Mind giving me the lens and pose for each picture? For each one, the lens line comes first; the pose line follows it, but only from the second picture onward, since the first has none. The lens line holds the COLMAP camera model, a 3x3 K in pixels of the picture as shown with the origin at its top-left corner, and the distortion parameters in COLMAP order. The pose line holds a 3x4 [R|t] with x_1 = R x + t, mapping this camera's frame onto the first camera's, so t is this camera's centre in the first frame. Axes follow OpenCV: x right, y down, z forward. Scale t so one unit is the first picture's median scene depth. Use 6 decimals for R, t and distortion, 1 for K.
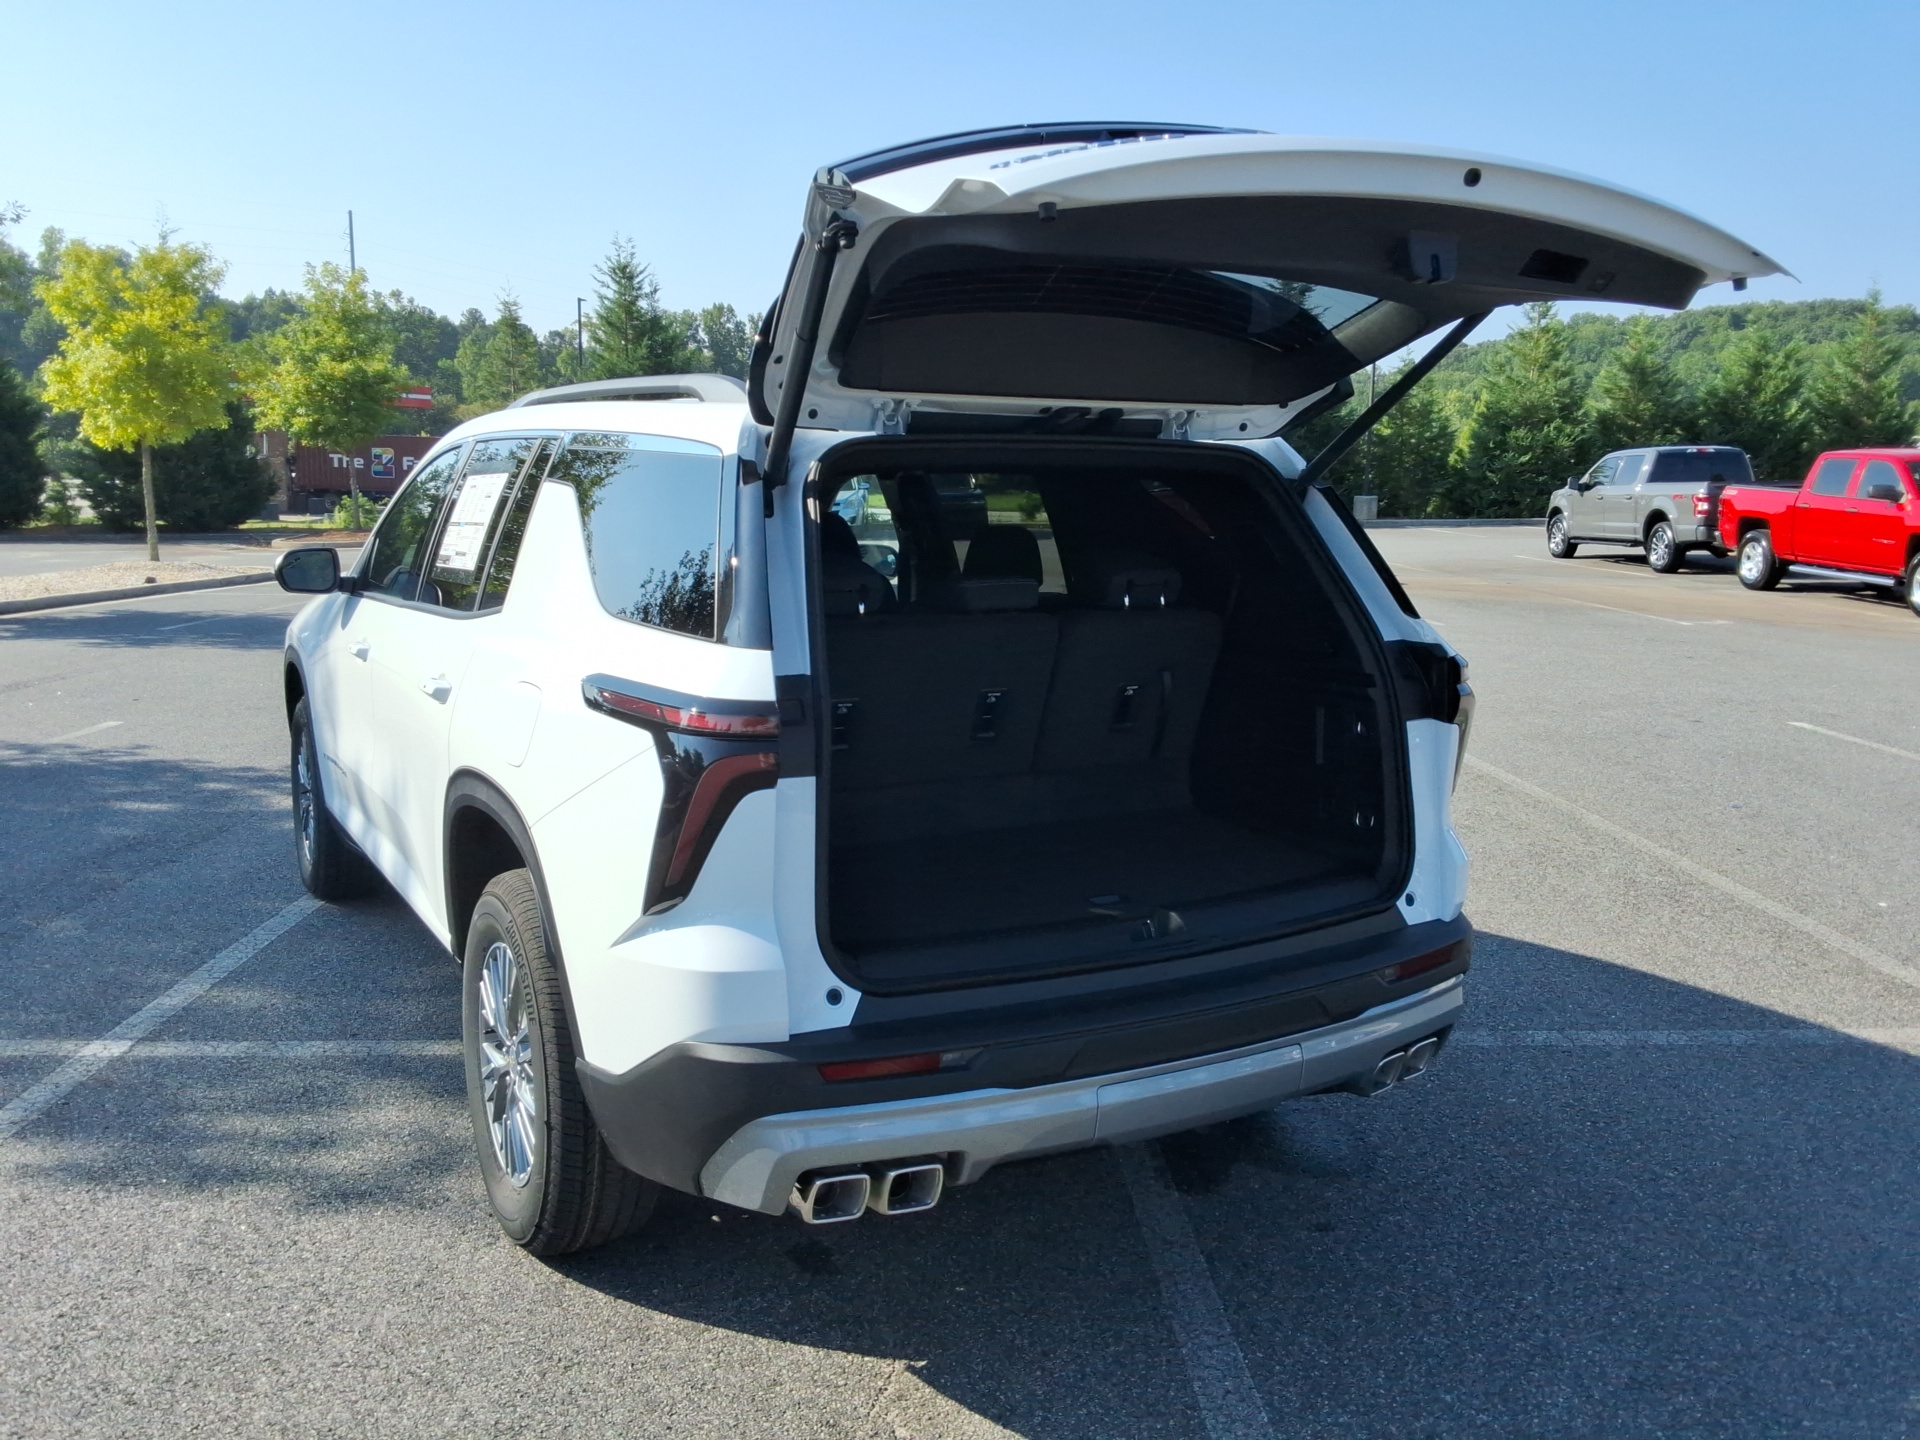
lens RADIAL K [[1547.3, 0, 980.2], [0, 1547.3, 728.9], [0, 0, 1]] dist [0.088831, -0.125070]
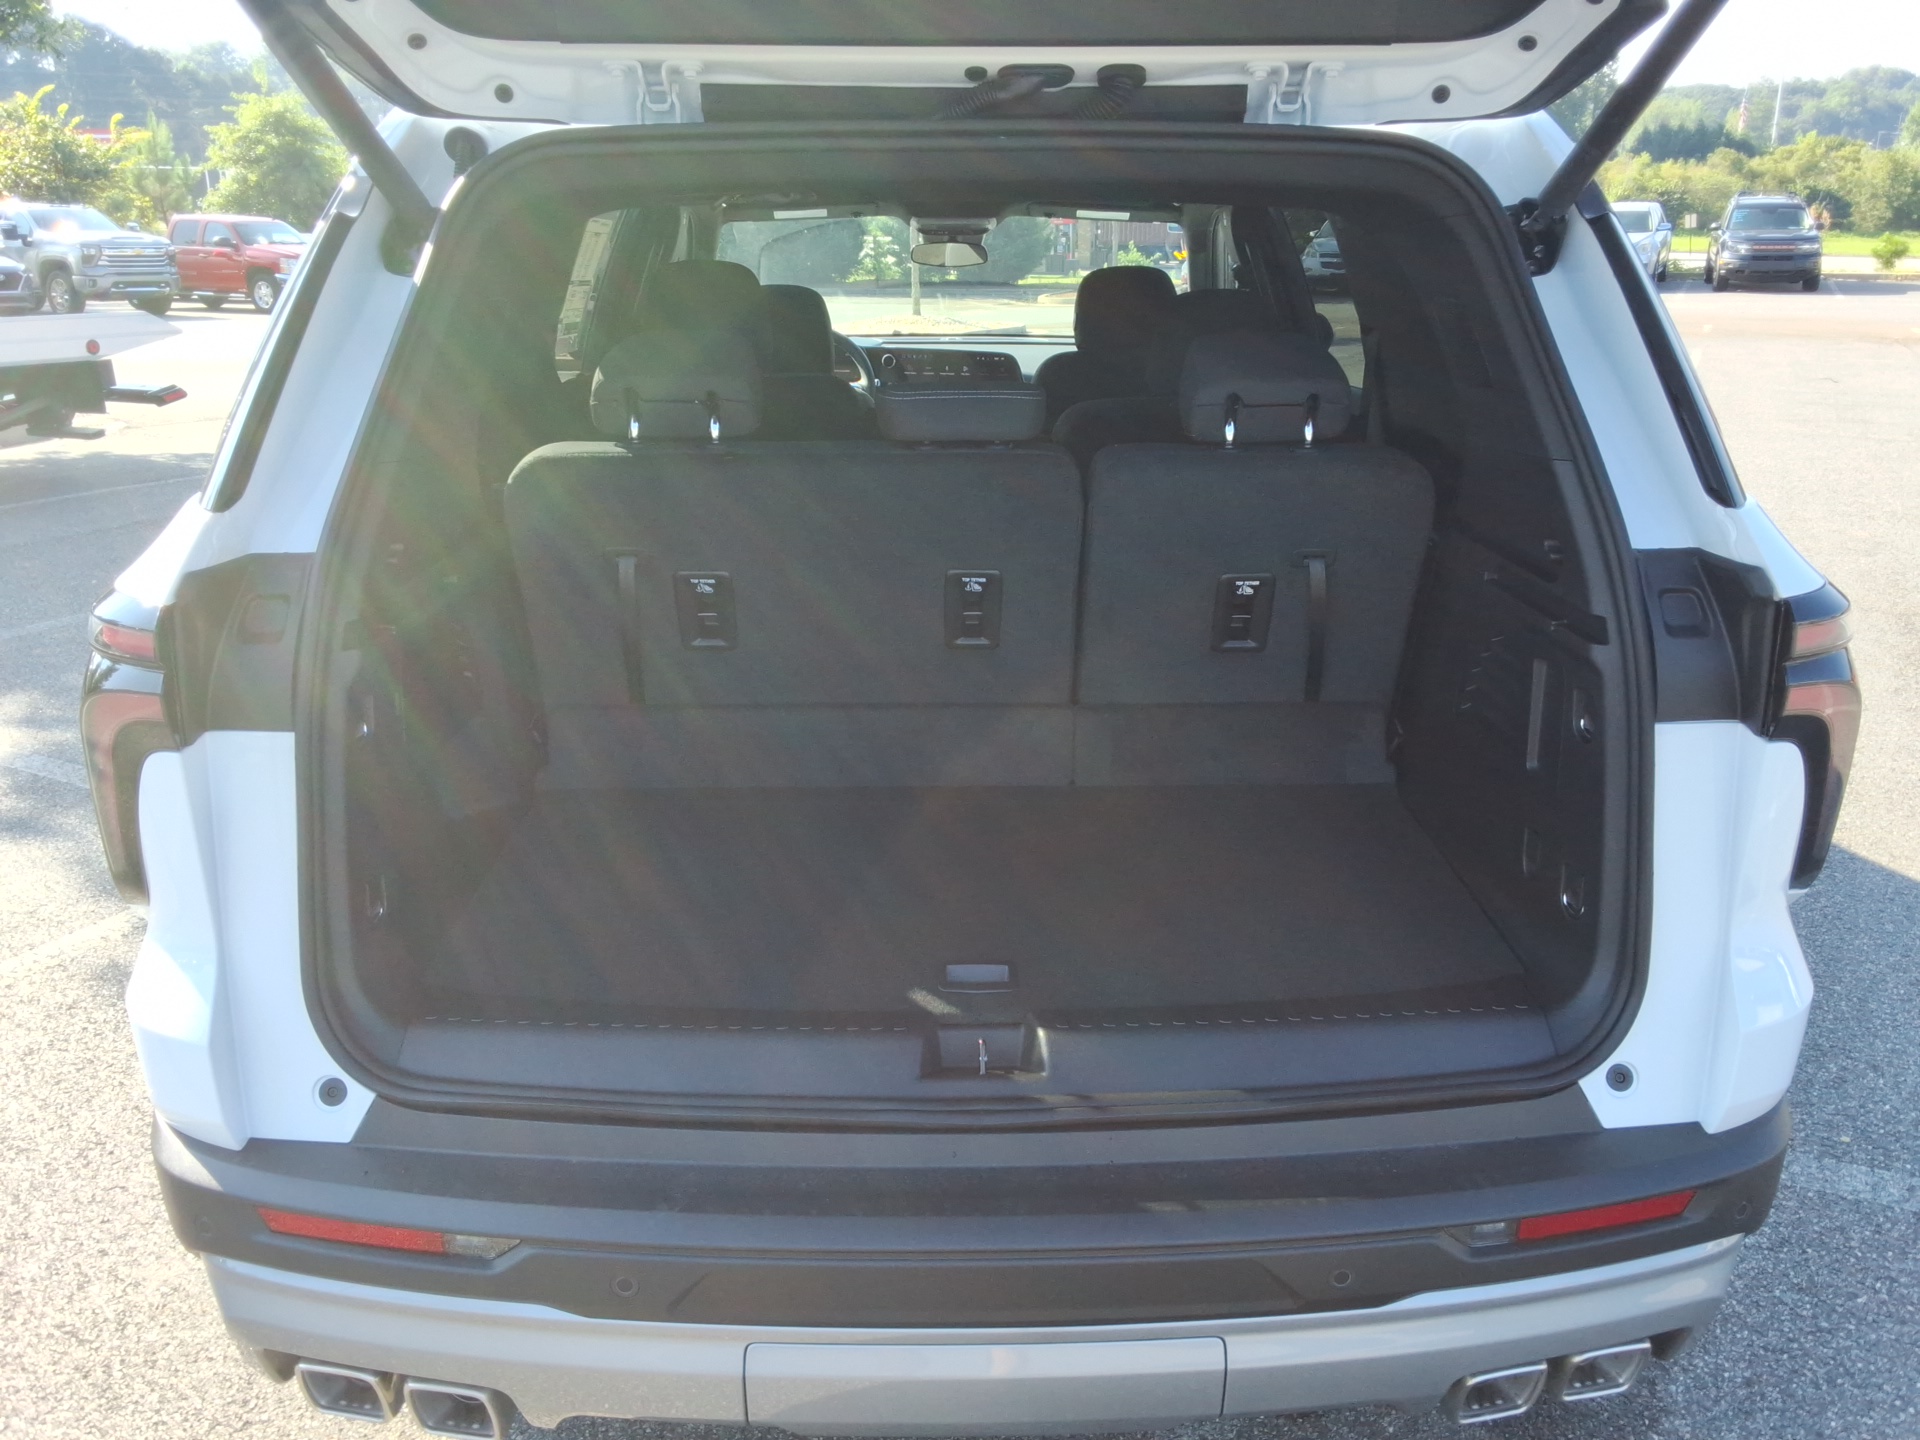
lens RADIAL K [[1547.3, 0, 962.4], [0, 1547.3, 726.5], [0, 0, 1]] dist [0.088831, -0.125070]
pose [[0.875312, 0.137066, -0.463726, 0.120249], [-0.066477, 0.983990, 0.165363, -0.026847], [0.478967, -0.113917, 0.870410, 0.186235]]
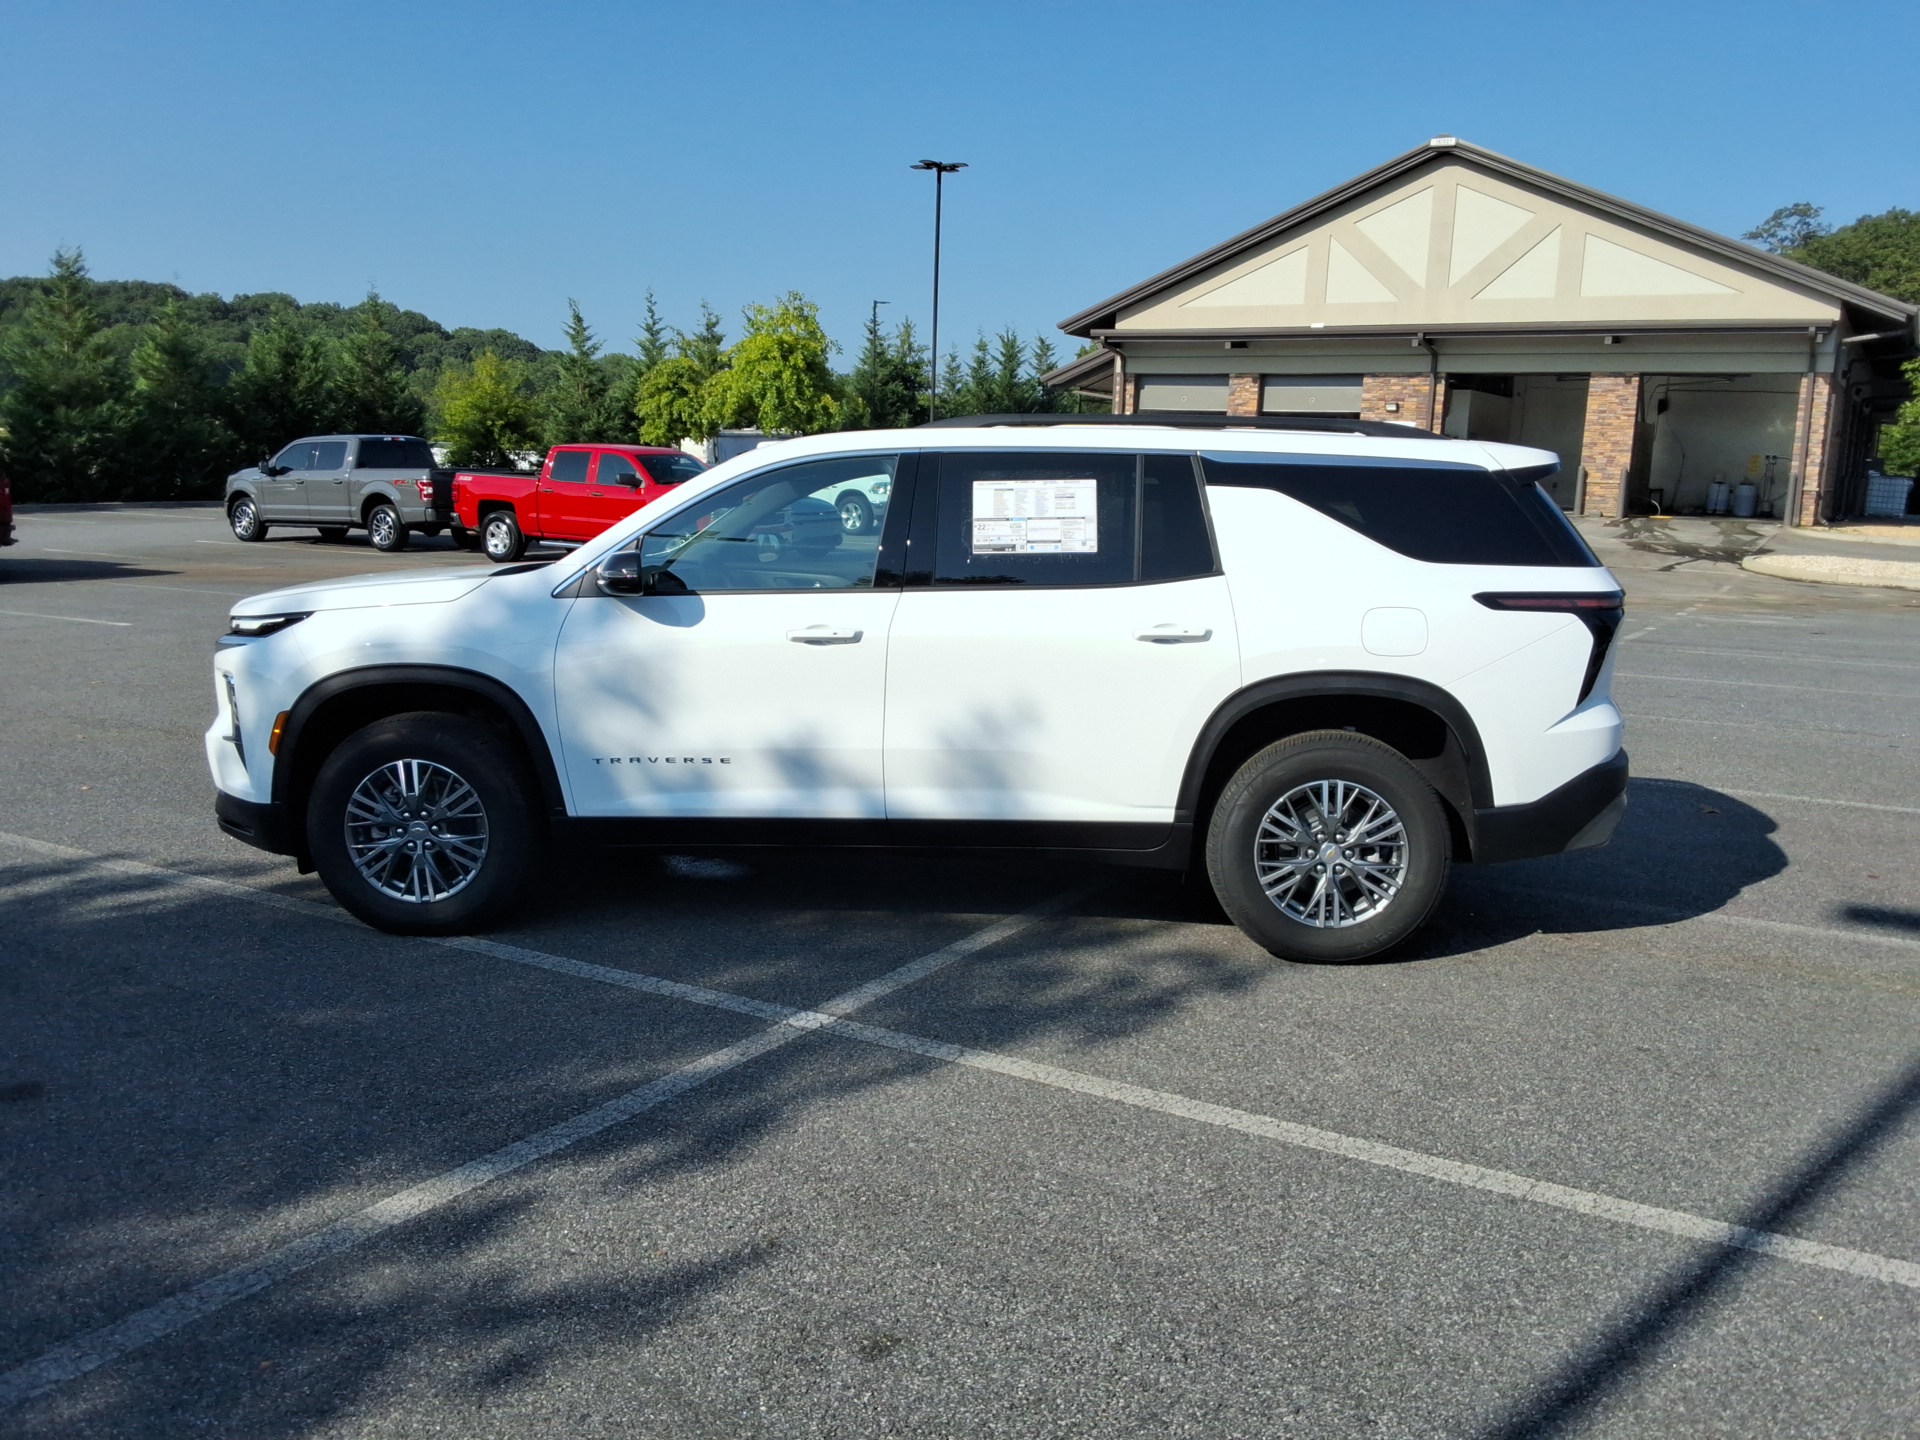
lens RADIAL K [[1547.3, 0, 978.6], [0, 1547.3, 737.0], [0, 0, 1]] dist [0.088831, -0.125070]
pose [[0.552024, -0.139878, 0.822012, -0.704542], [0.126042, 0.988499, 0.083565, -0.032249], [-0.824247, 0.057478, 0.563305, 0.159171]]
